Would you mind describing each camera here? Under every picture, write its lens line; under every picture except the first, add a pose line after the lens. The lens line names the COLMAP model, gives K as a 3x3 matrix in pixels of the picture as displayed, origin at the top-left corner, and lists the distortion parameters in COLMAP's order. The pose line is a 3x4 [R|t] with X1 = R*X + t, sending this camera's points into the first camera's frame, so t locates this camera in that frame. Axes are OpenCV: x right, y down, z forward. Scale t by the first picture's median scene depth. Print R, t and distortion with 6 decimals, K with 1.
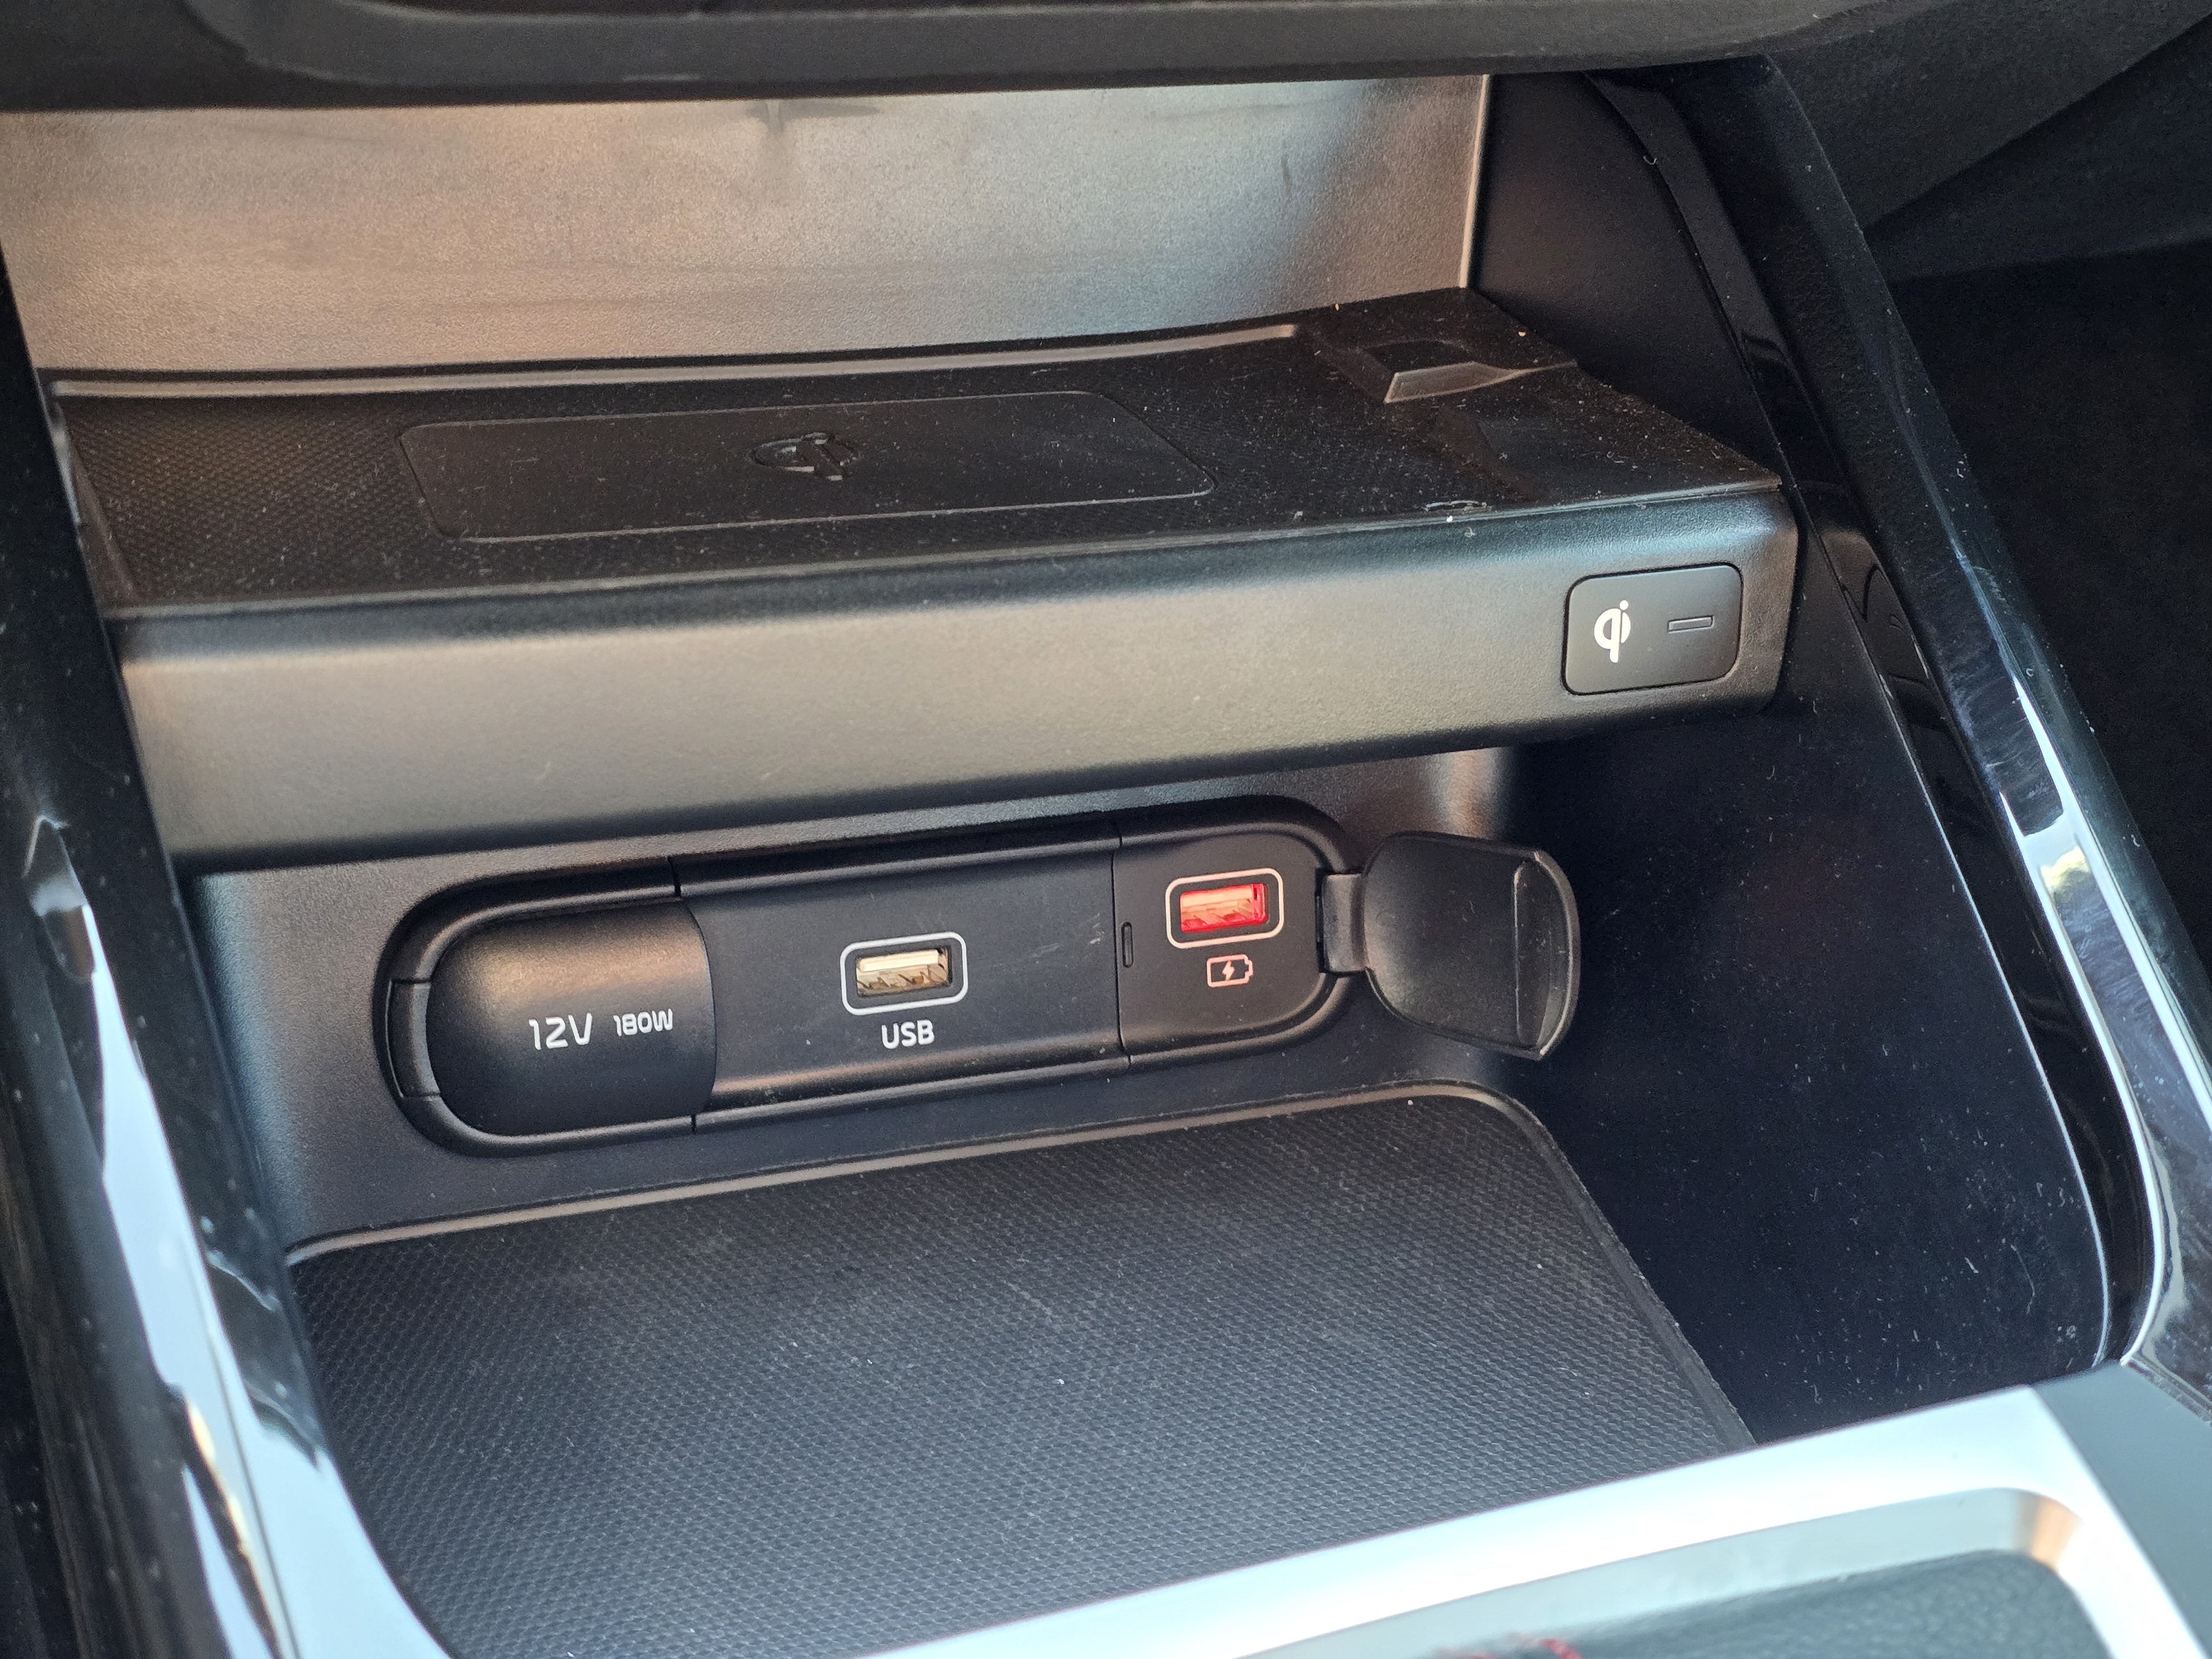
lens RADIAL K [[3026.6, 0, 1055.3], [0, 3026.6, 823.9], [0, 0, 1]] dist [0.157160, -0.685365]
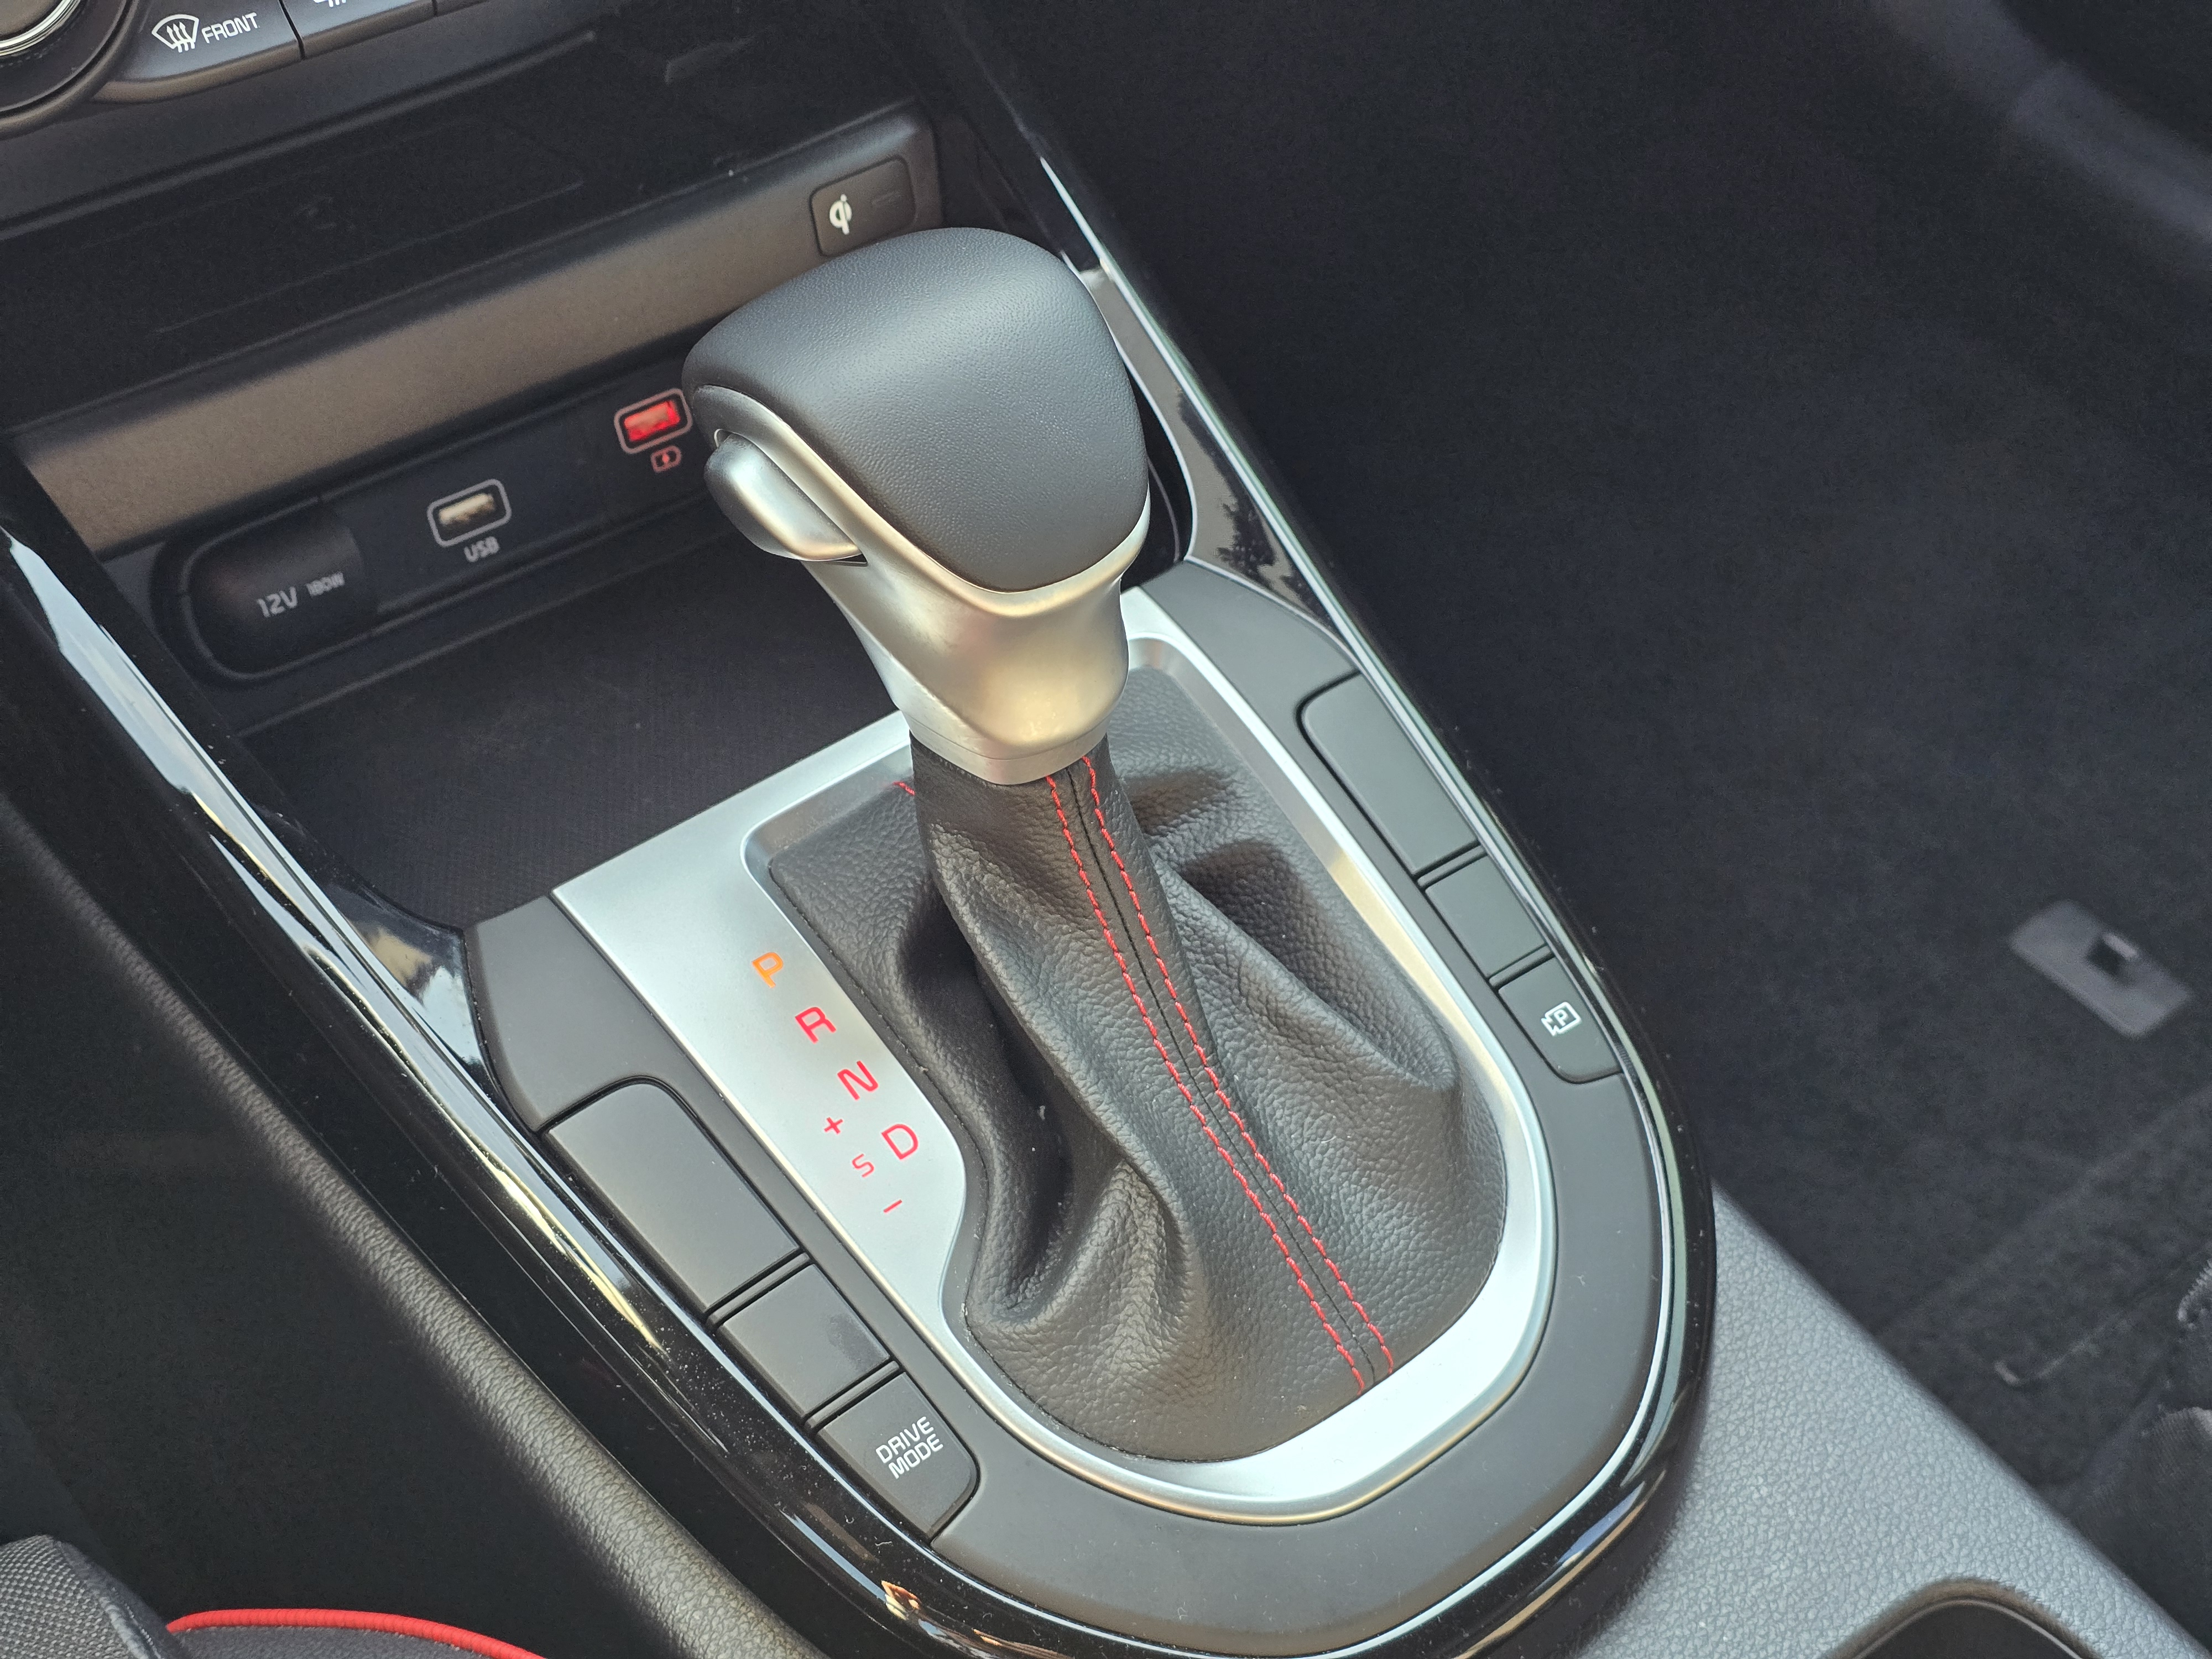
lens RADIAL K [[3026.6, 0, 1055.3], [0, 3026.6, 823.9], [0, 0, 1]] dist [0.157160, -0.685365]
pose [[0.948859, -0.269529, 0.164382, -0.068115], [0.229995, 0.946848, 0.224904, -0.088863], [-0.216263, -0.175595, 0.960415, -0.660356]]
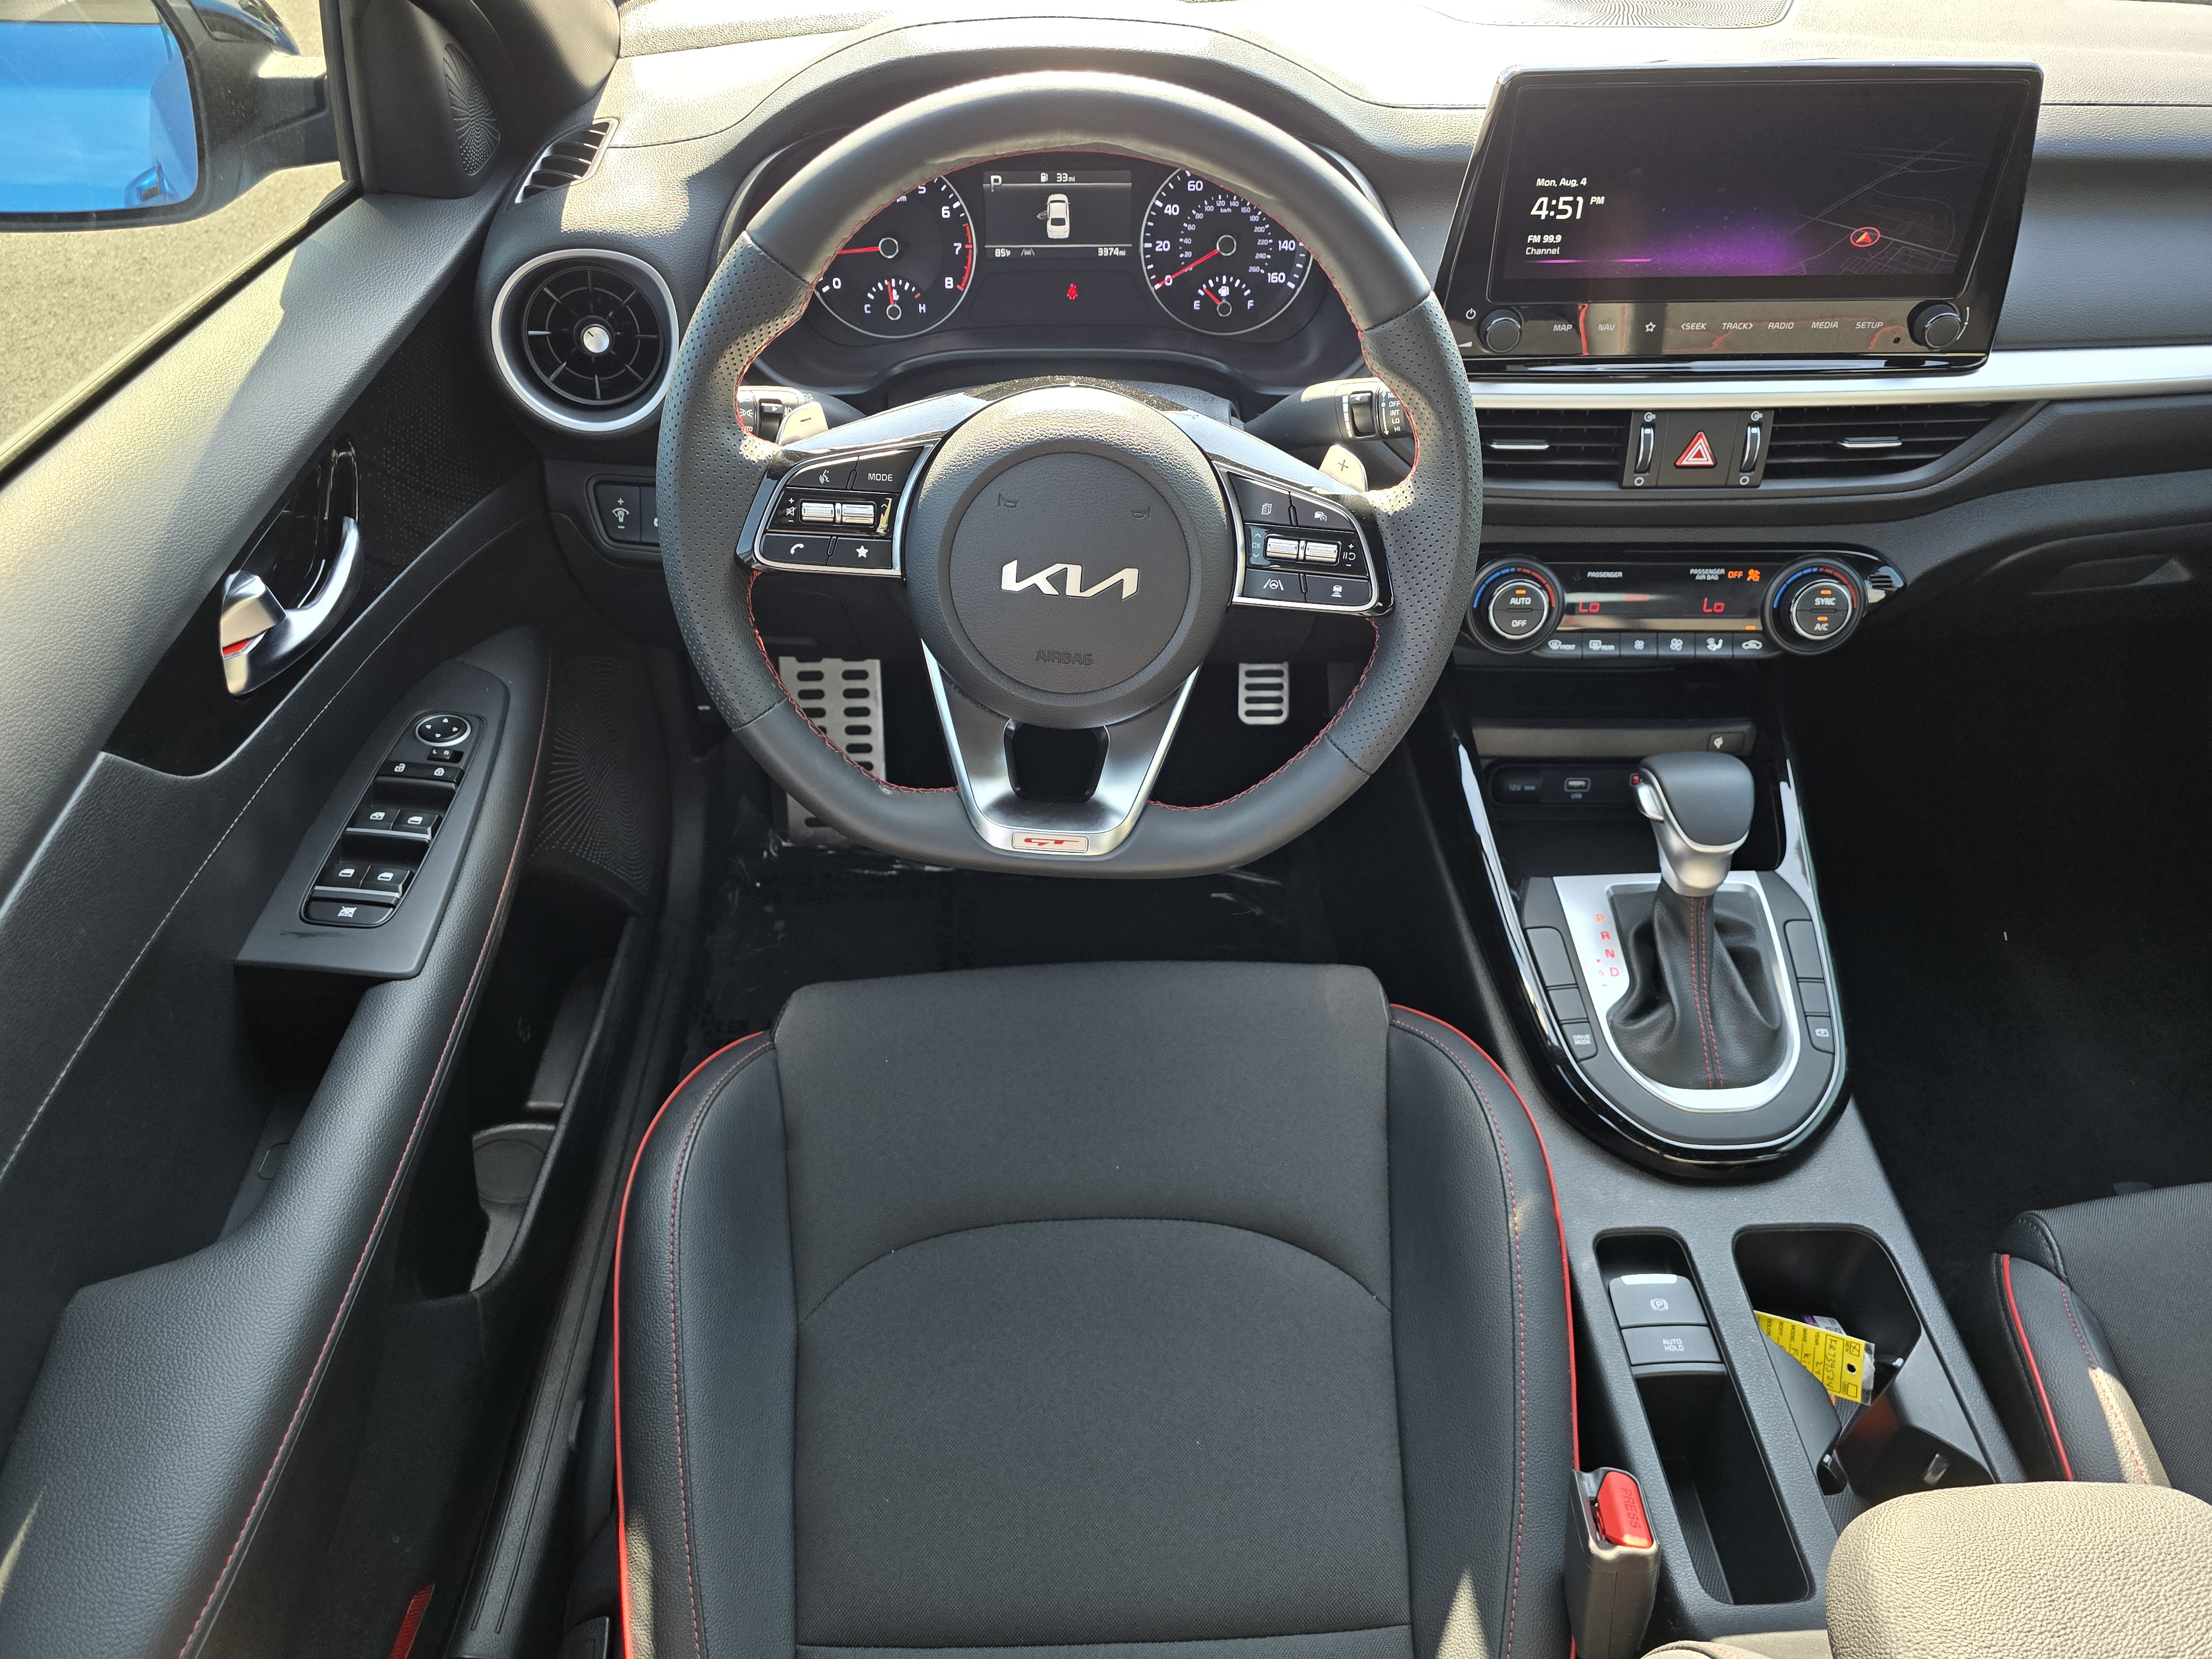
lens RADIAL K [[1505.2, 0, 1108.2], [0, 1505.2, 797.2], [0, 0, 1]] dist [0.064240, -0.078877]
pose [[0.945429, 0.130040, -0.298755, -0.033627], [-0.102816, 0.989125, 0.105173, -0.134035], [0.309182, -0.068717, 0.948517, -1.929579]]
